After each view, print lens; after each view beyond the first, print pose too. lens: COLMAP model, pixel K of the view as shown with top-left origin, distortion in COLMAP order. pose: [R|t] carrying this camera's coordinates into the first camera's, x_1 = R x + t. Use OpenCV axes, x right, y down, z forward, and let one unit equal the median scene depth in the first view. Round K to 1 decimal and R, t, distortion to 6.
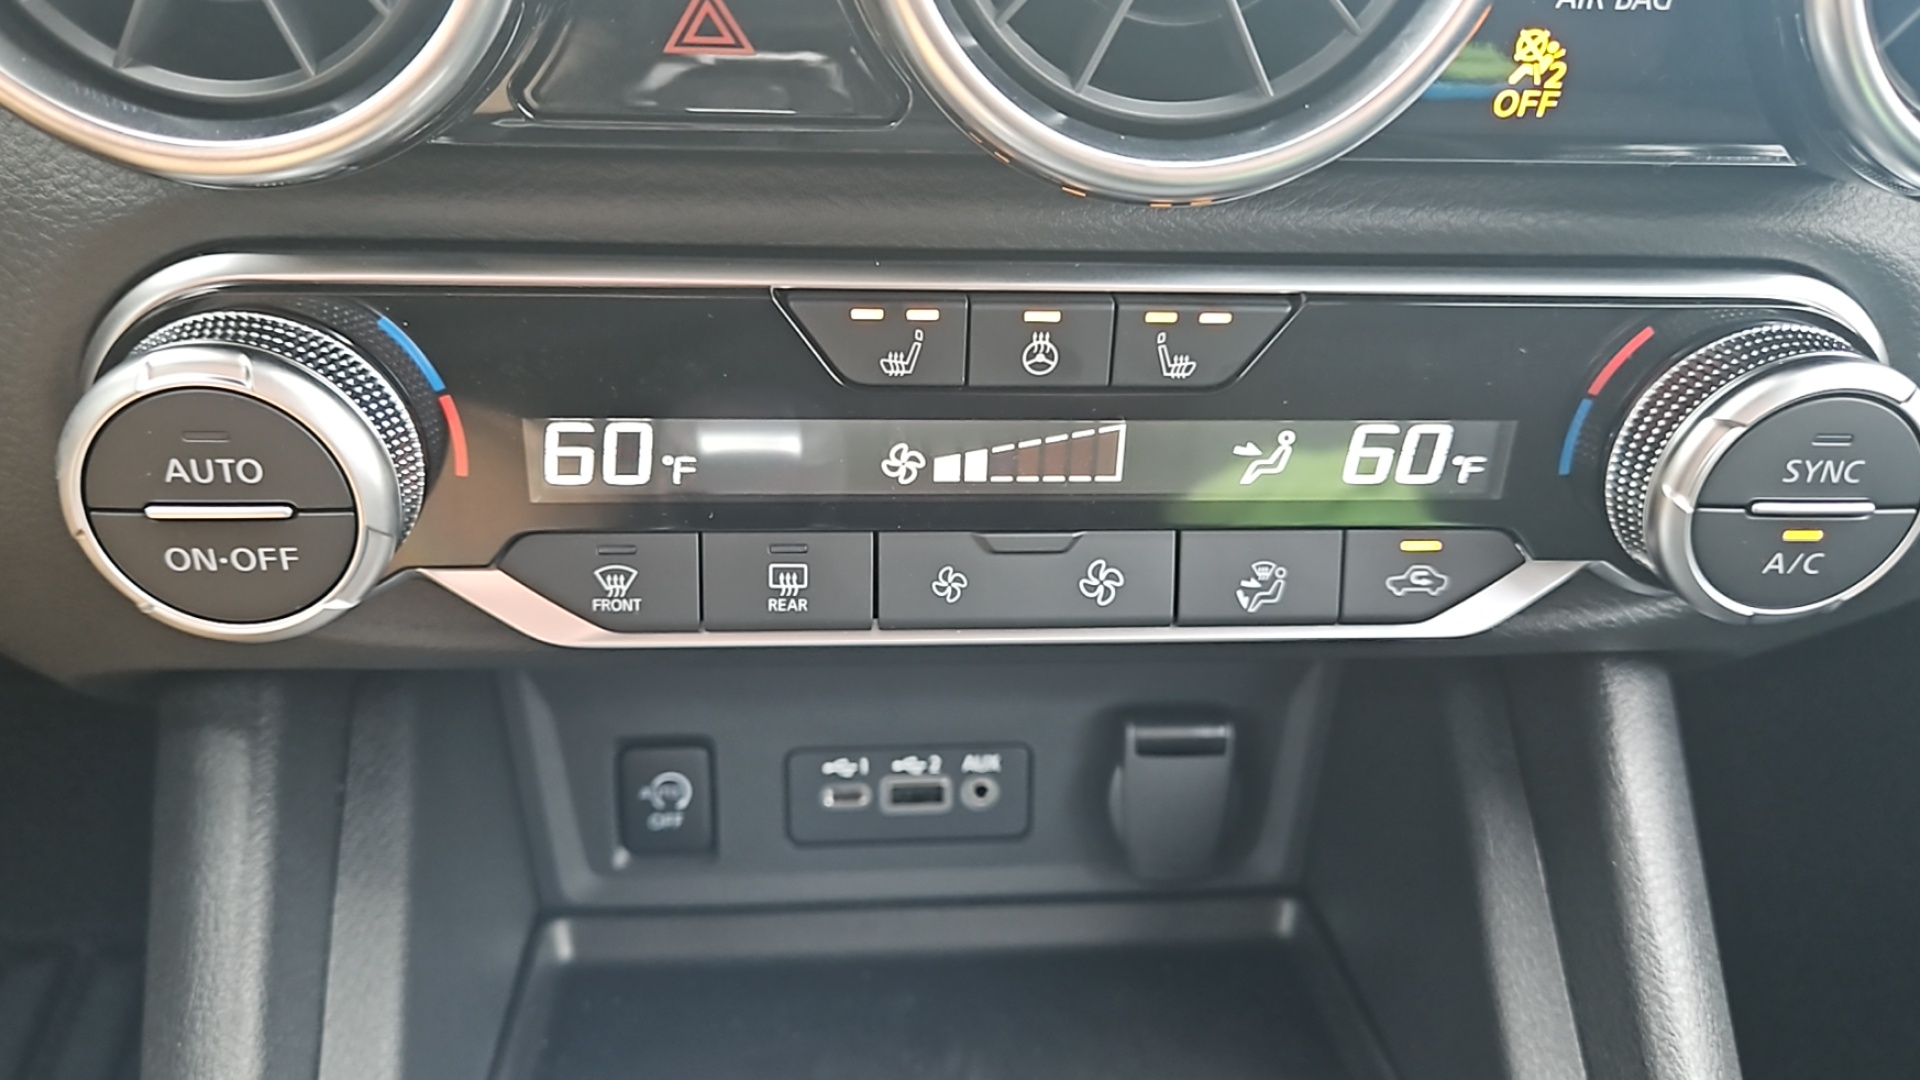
lens RADIAL K [[1471.3, 0, 951.7], [0, 1471.3, 553.4], [0, 0, 1]] dist [0.031445, -0.049922]
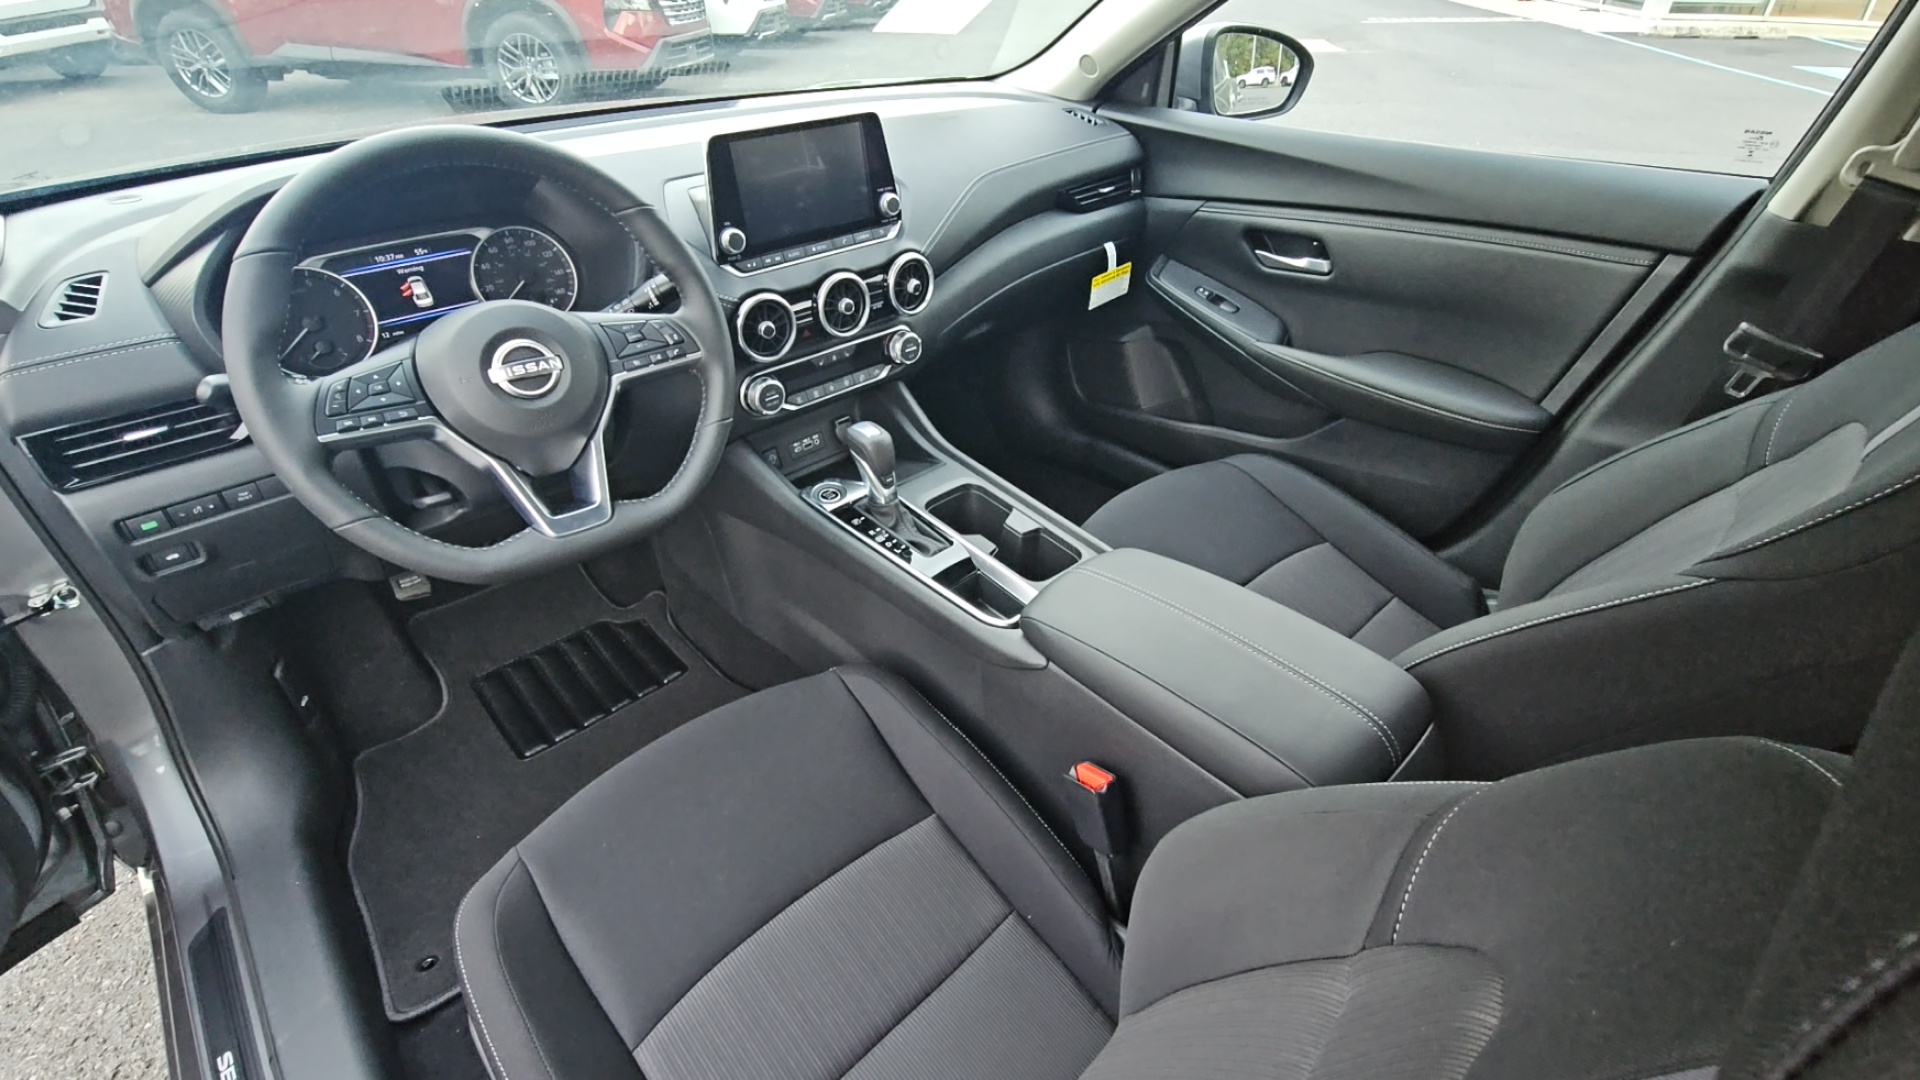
lens RADIAL K [[855.6, 0, 960.0], [0, 855.6, 540.0], [0, 0, 1]] dist [0.013131, -0.009242]
pose [[0.777255, -0.393559, 0.490903, -2.311259], [0.376020, 0.916112, 0.139094, 0.437249], [-0.504464, 0.076478, 0.860039, -3.722936]]
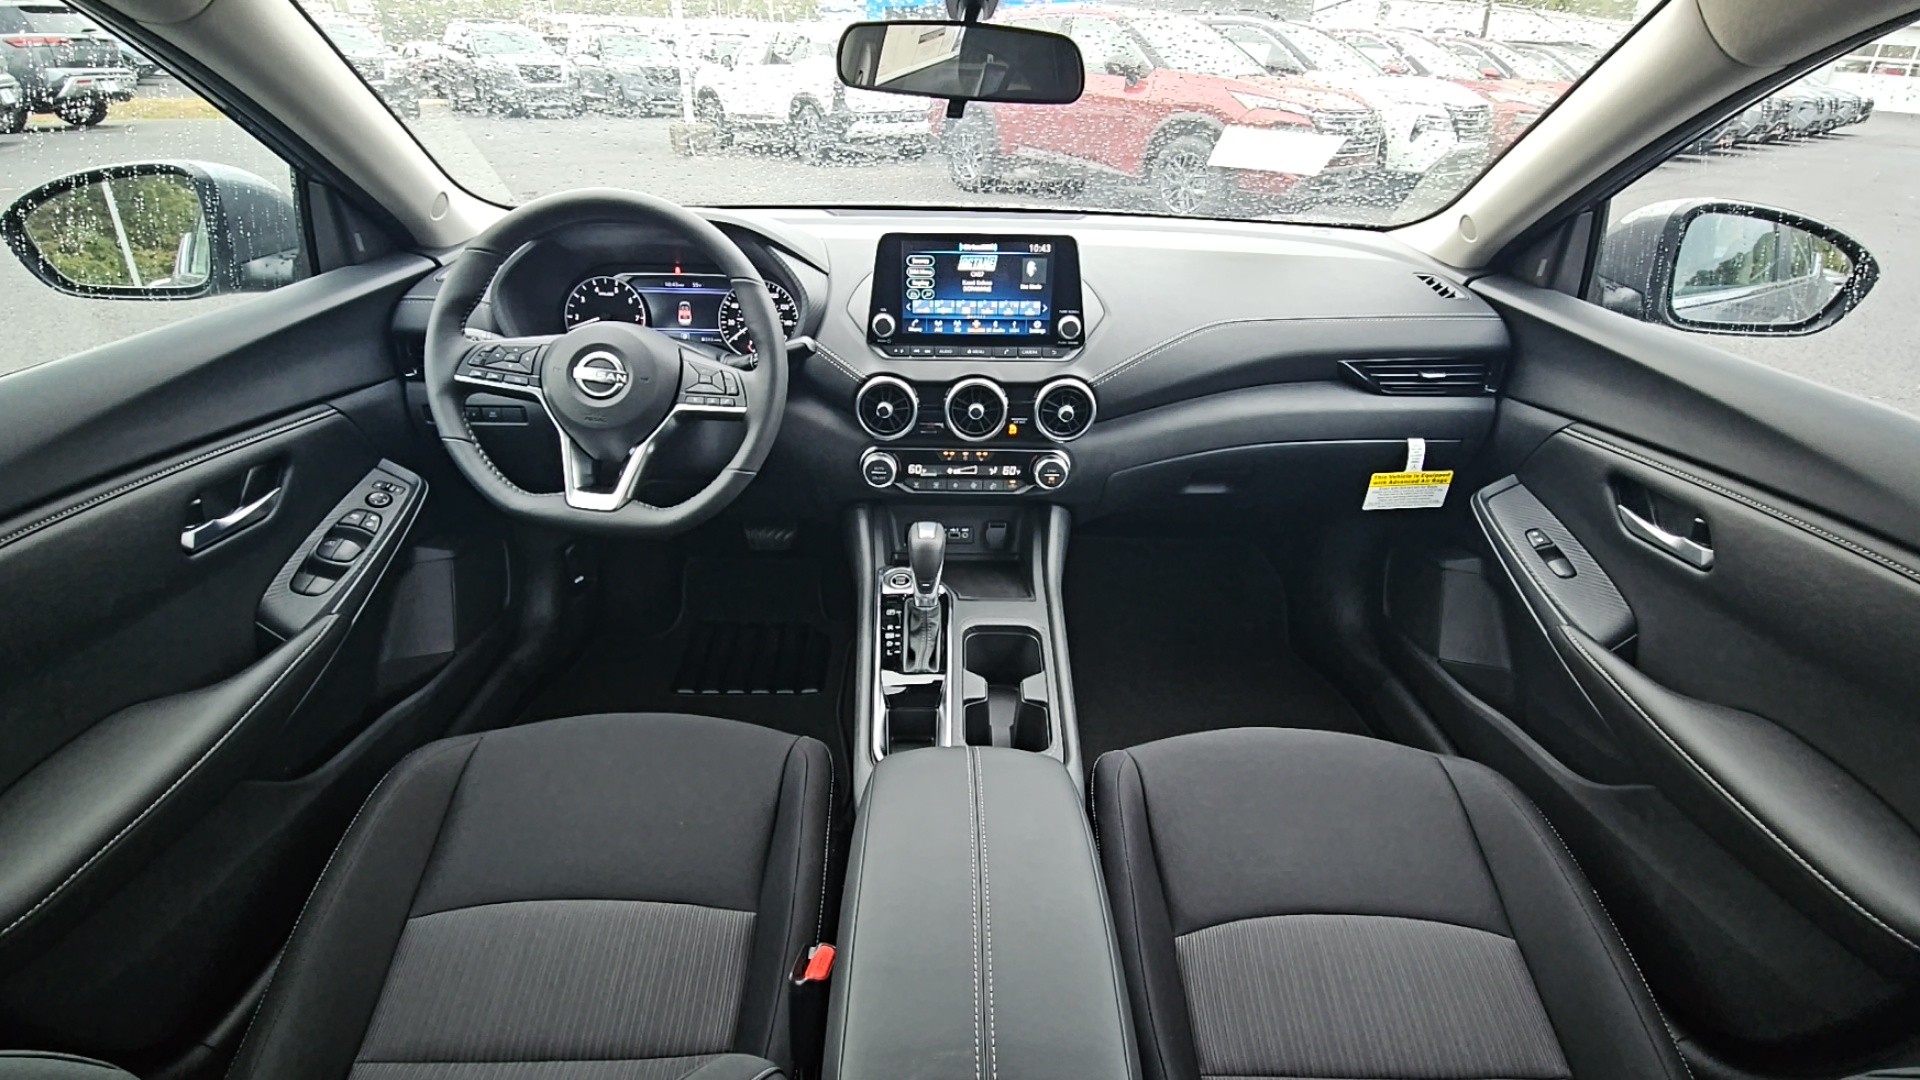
lens RADIAL K [[855.6, 0, 960.0], [0, 855.6, 540.0], [0, 0, 1]] dist [0.013131, -0.009242]
pose [[0.998780, 0.009639, -0.048440, 0.280907], [-0.013917, 0.995956, -0.088762, 0.812853], [0.047389, 0.089328, 0.994874, -4.068725]]
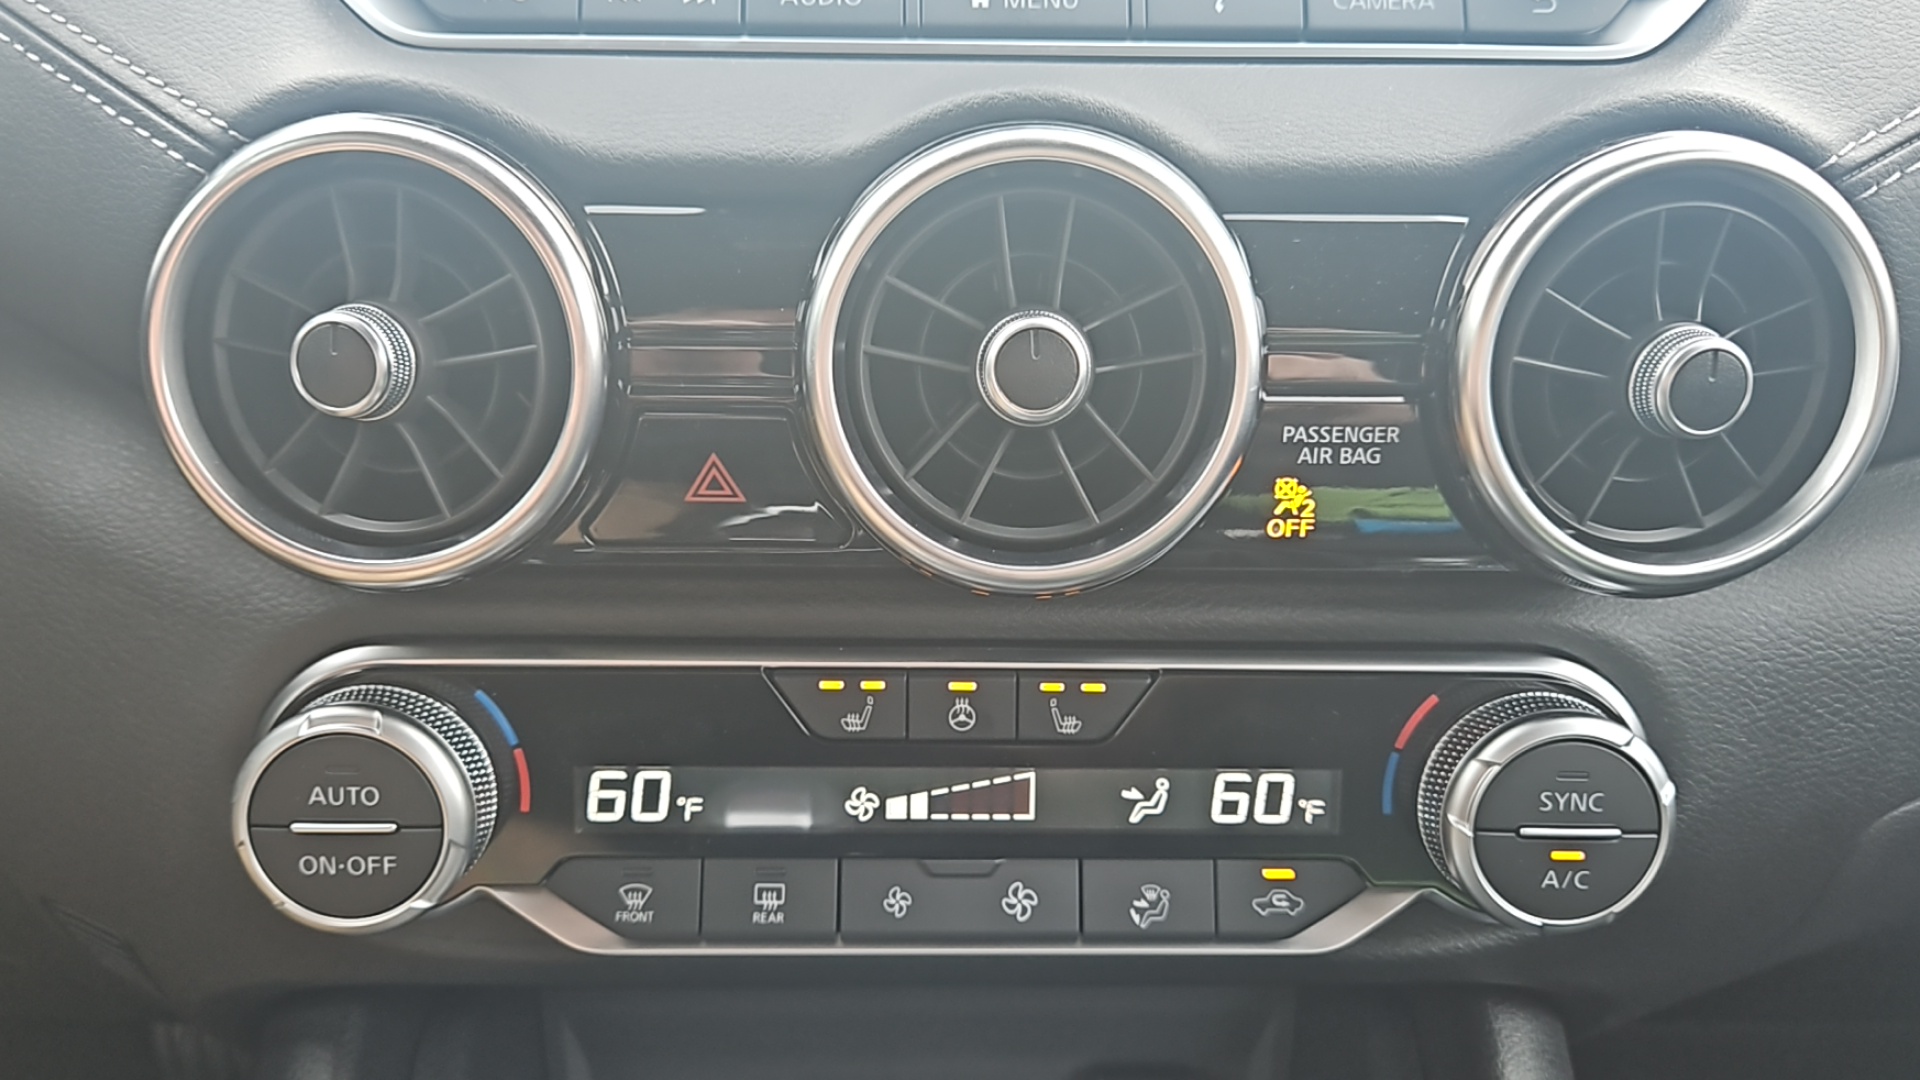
lens RADIAL K [[1471.3, 0, 951.7], [0, 1471.3, 553.4], [0, 0, 1]] dist [0.031445, -0.049922]
pose [[0.997982, -0.011538, -0.062445, 0.135327], [-0.008394, 0.950757, -0.309825, 0.136316], [0.062944, 0.309724, 0.948741, -0.299864]]
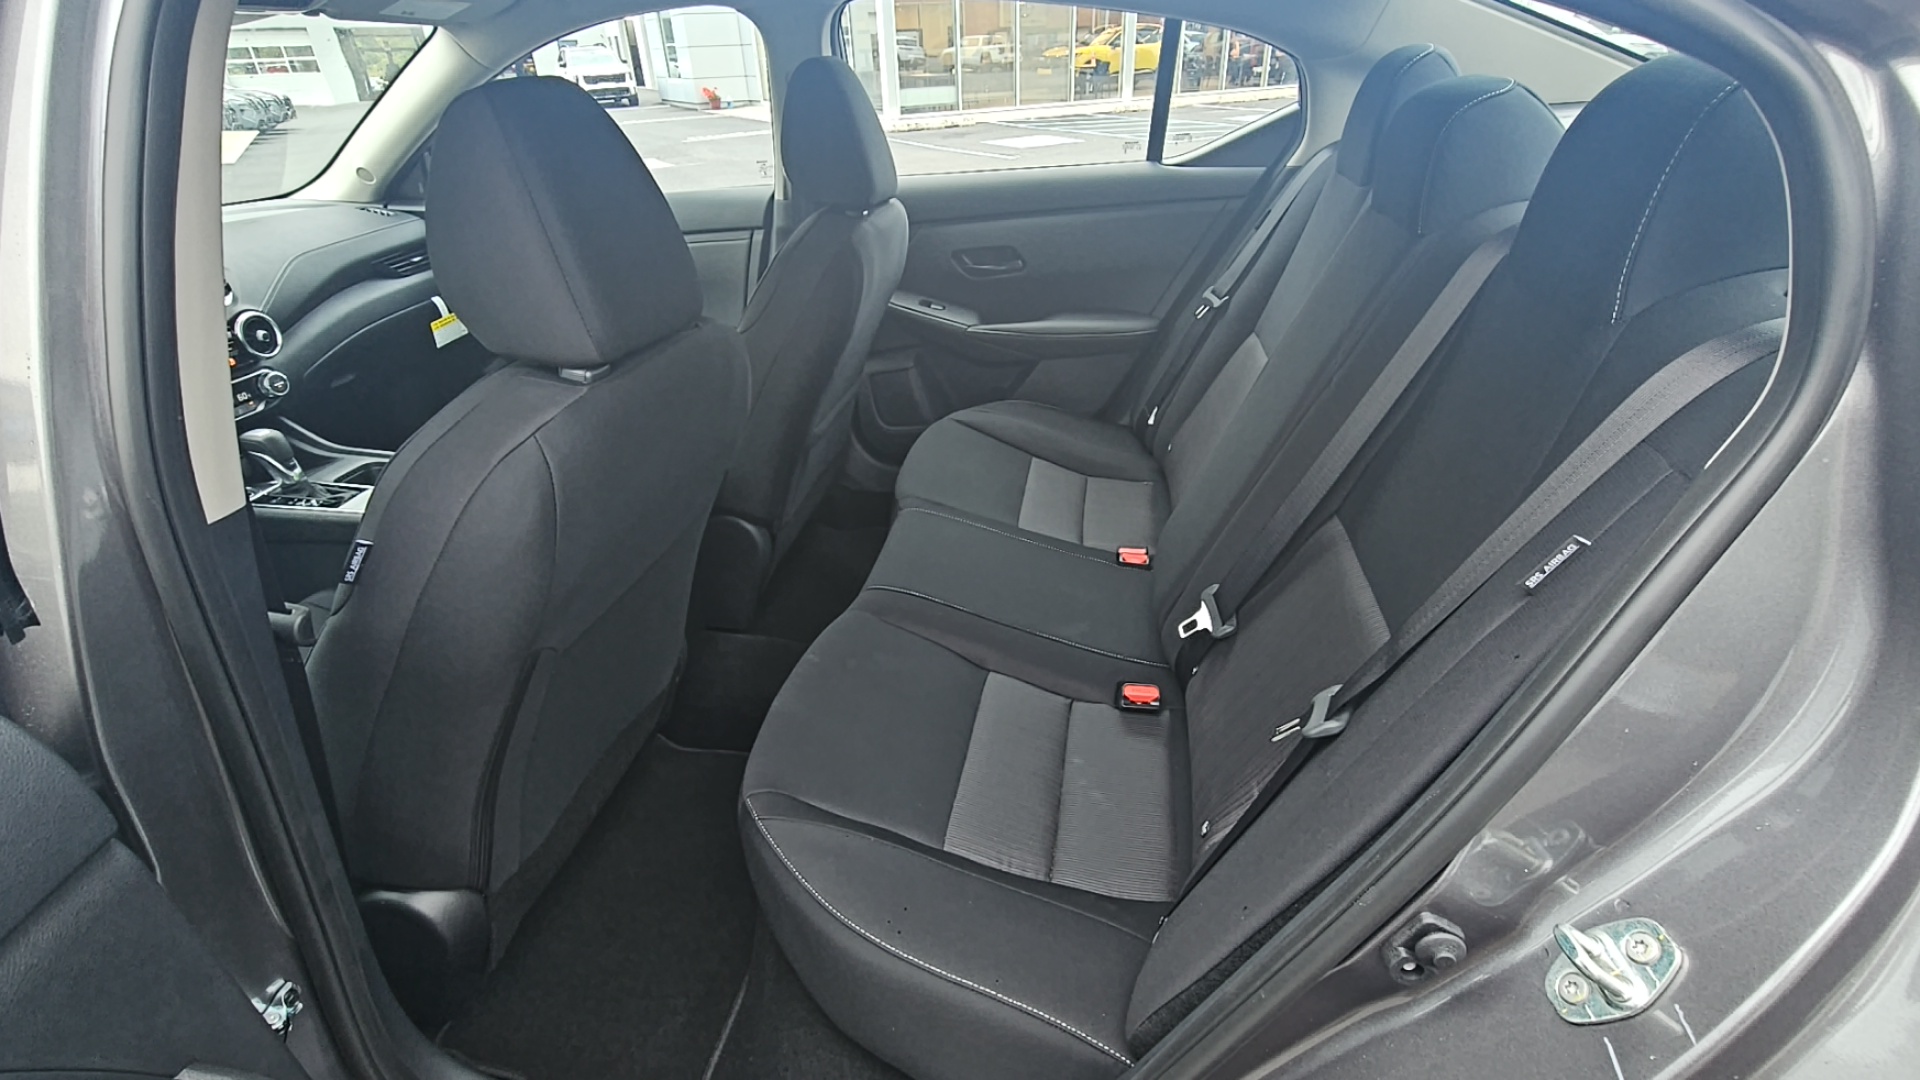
lens RADIAL K [[844.4, 0, 956.5], [0, 844.4, 535.6], [0, 0, 1]] dist [0.004026, 0.000101]
pose [[0.227355, -0.521178, 0.822607, -4.539640], [0.583844, 0.749024, 0.313193, 1.975068], [-0.779382, 0.409068, 0.474581, -6.155050]]
